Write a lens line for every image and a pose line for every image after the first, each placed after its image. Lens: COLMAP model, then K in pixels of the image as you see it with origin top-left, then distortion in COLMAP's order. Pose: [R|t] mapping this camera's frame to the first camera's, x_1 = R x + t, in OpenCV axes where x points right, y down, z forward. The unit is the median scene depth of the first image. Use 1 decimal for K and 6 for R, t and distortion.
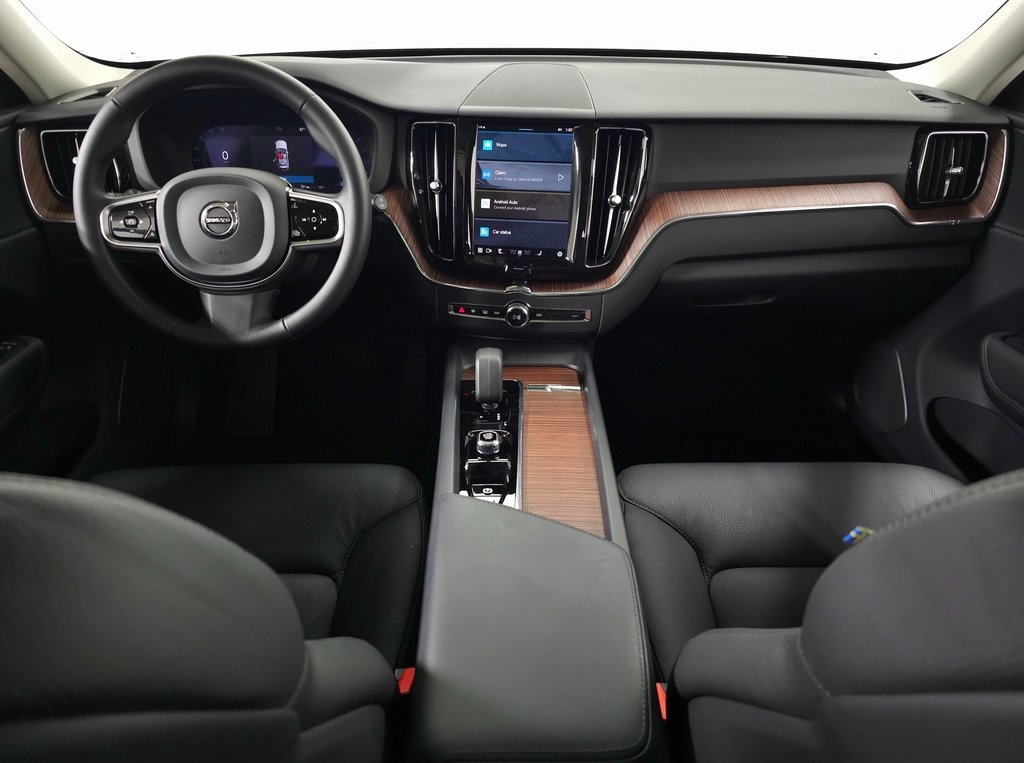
lens RADIAL K [[648.7, 0, 495.9], [0, 648.7, 384.4], [0, 0, 1]] dist [0.026696, -0.037596]
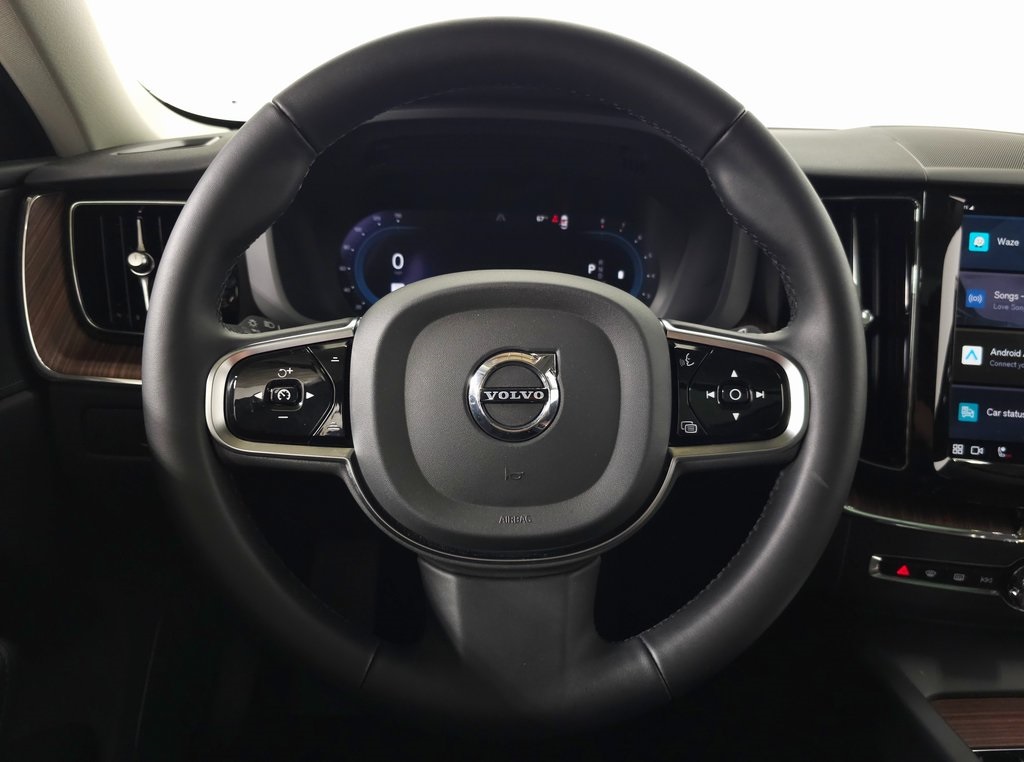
lens RADIAL K [[715.3, 0, 512.0], [0, 715.3, 381.0], [0, 0, 1]] dist [-0.005122, -0.005677]
pose [[0.999873, 0.014756, 0.005984, -0.368628], [-0.013153, 0.977208, -0.211875, -0.145464], [-0.008974, 0.211769, 0.977278, 0.497401]]
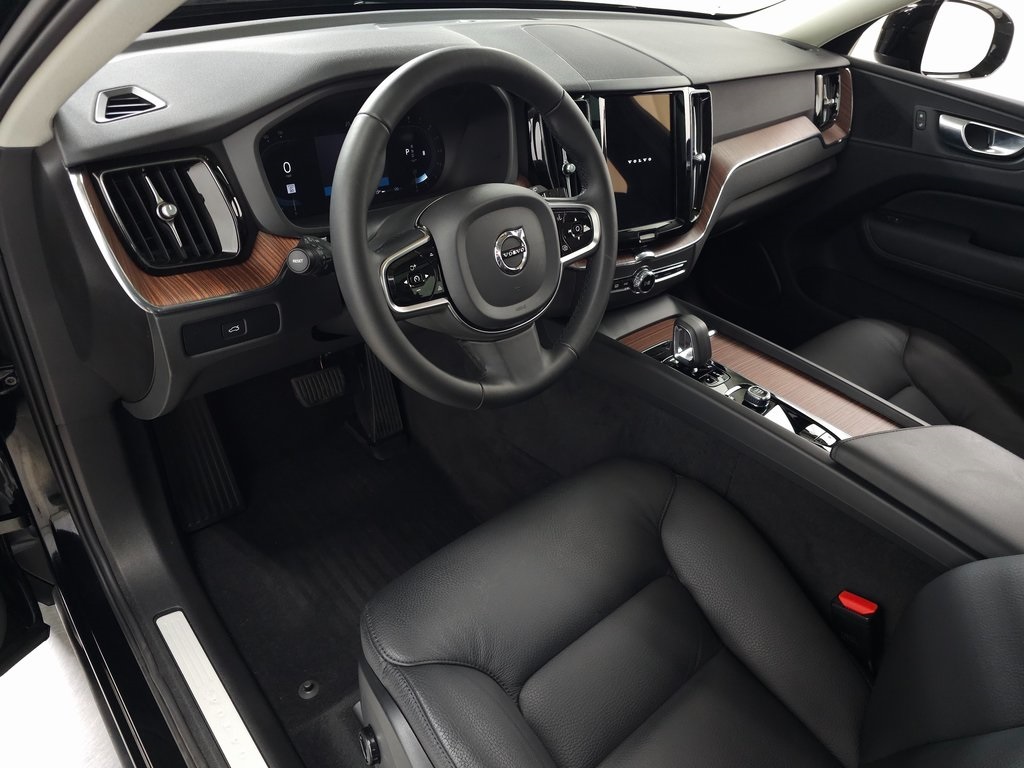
lens RADIAL K [[658.9, 0, 512.0], [0, 658.9, 384.0], [0, 0, 1]] dist [0.047975, -0.071650]
pose [[0.763754, -0.325960, 0.557163, -0.816431], [0.269437, 0.945333, 0.183711, -0.212480], [-0.586587, 0.009810, 0.809827, 0.273531]]
